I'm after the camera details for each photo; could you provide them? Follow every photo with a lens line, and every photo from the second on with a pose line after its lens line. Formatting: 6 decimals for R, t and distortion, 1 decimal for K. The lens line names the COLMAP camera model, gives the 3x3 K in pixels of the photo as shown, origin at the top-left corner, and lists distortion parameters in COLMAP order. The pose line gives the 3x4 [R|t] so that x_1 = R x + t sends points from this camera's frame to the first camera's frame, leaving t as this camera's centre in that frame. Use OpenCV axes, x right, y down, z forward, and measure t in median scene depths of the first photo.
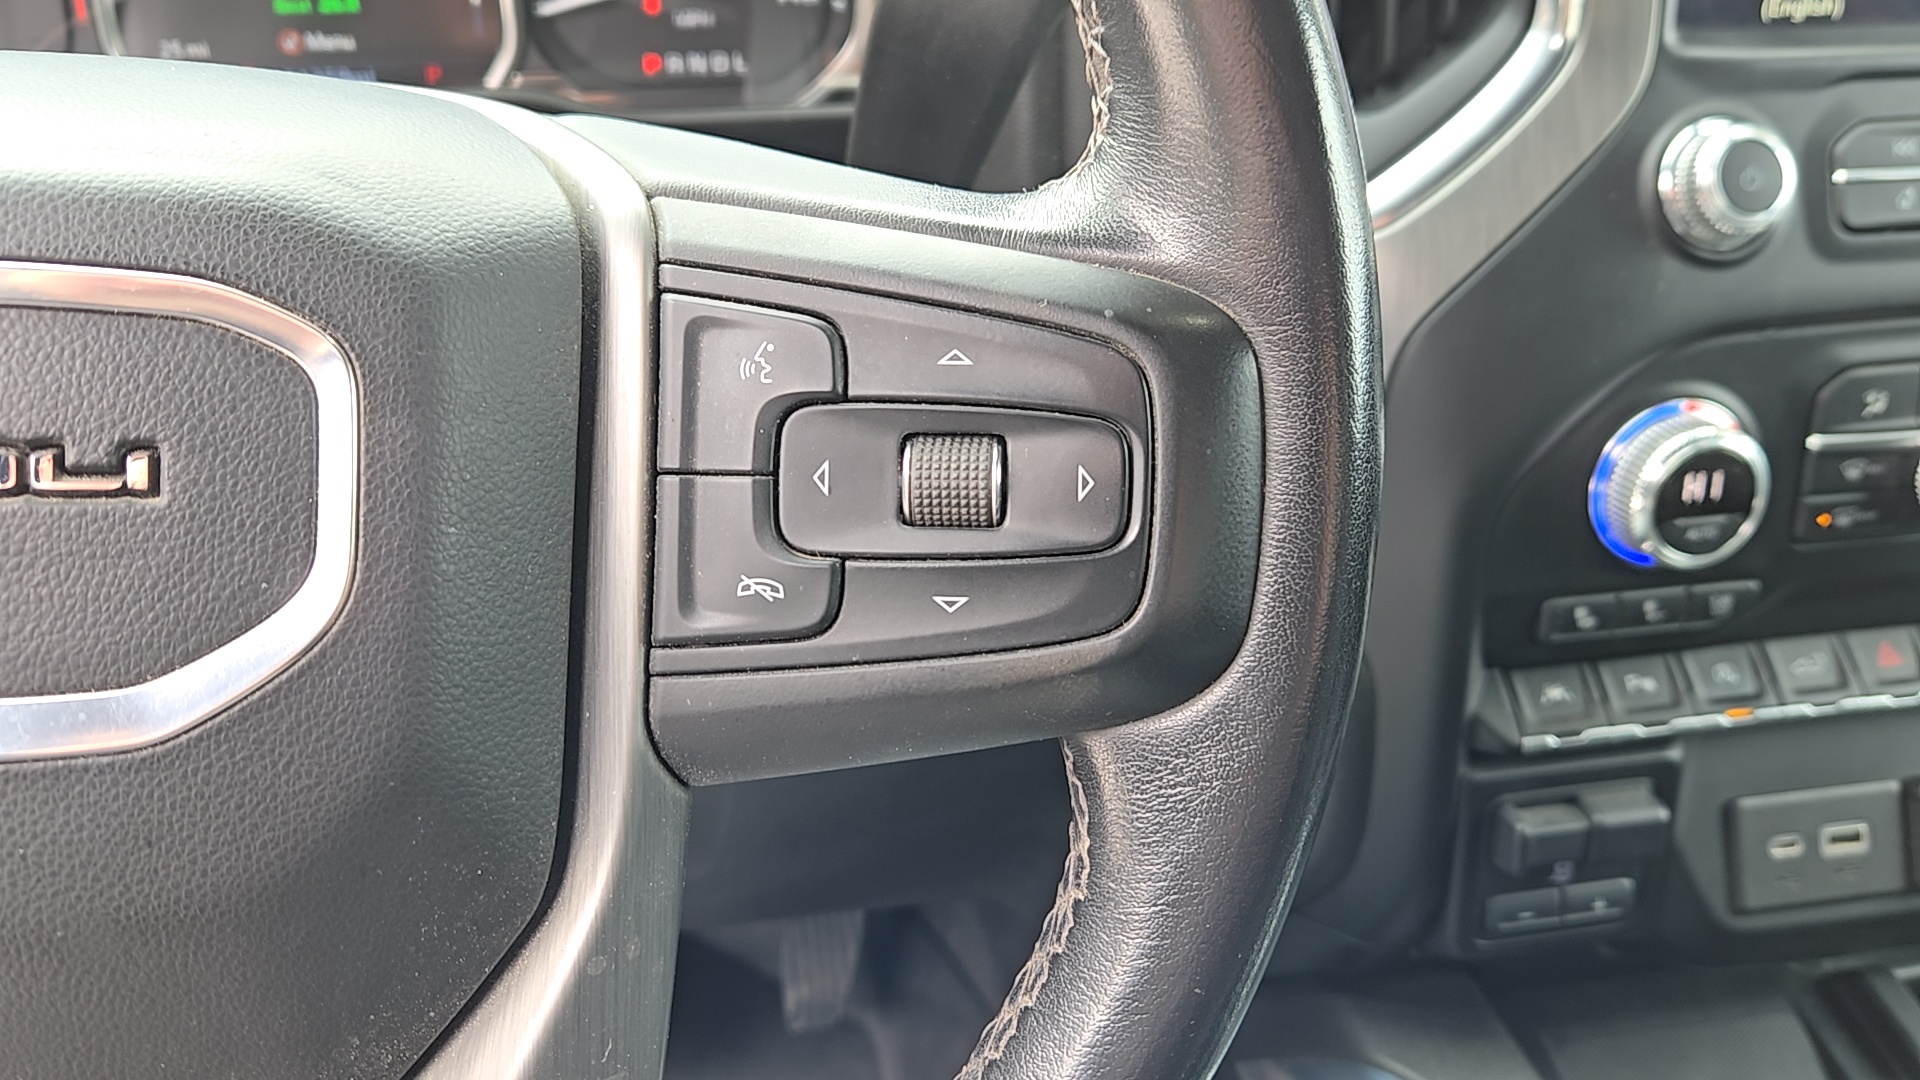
lens RADIAL K [[1614.7, 0, 973.5], [0, 1614.7, 552.5], [0, 0, 1]] dist [0.006851, -0.009032]
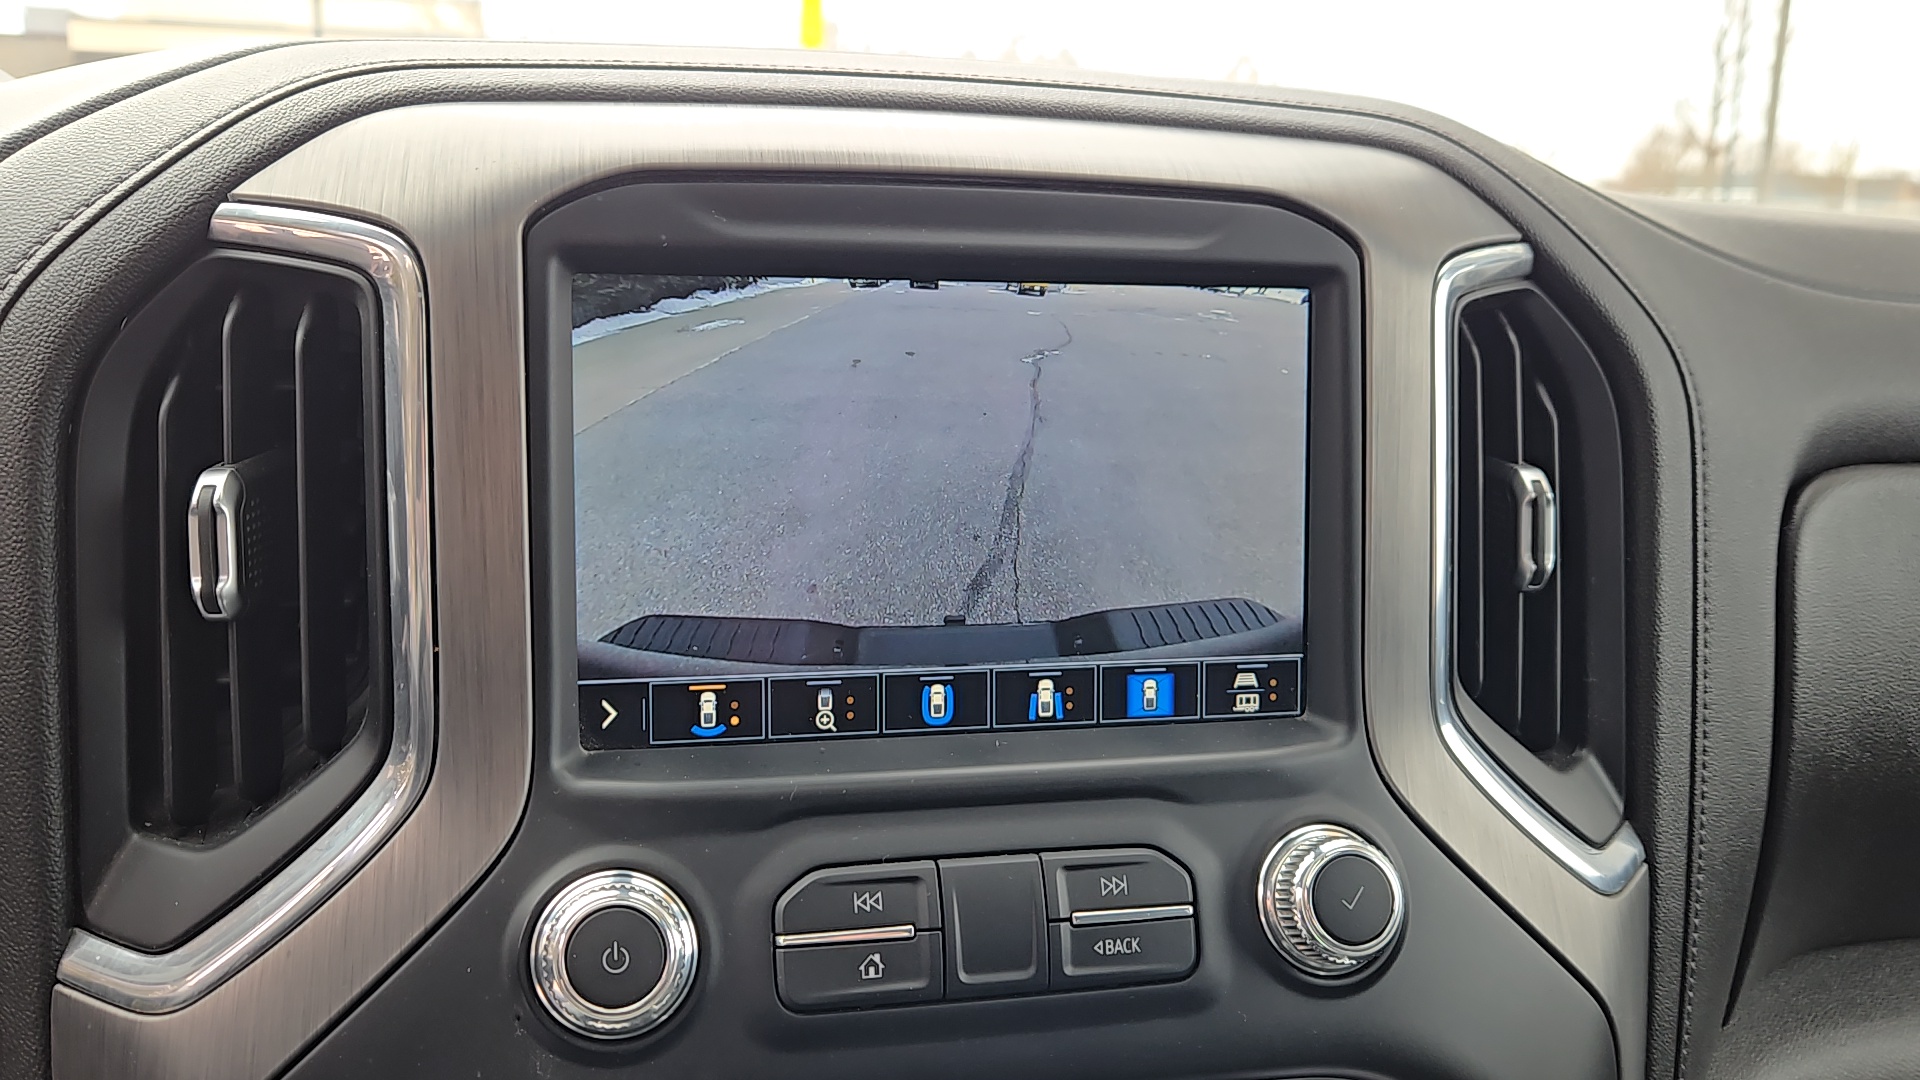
lens RADIAL K [[1614.7, 0, 952.2], [0, 1614.7, 525.2], [0, 0, 1]] dist [0.006851, -0.009032]
pose [[0.997406, 0.021344, 0.068746, 1.119434], [-0.002232, 0.963740, -0.266833, -0.435485], [-0.071949, 0.265987, 0.961288, 0.365229]]
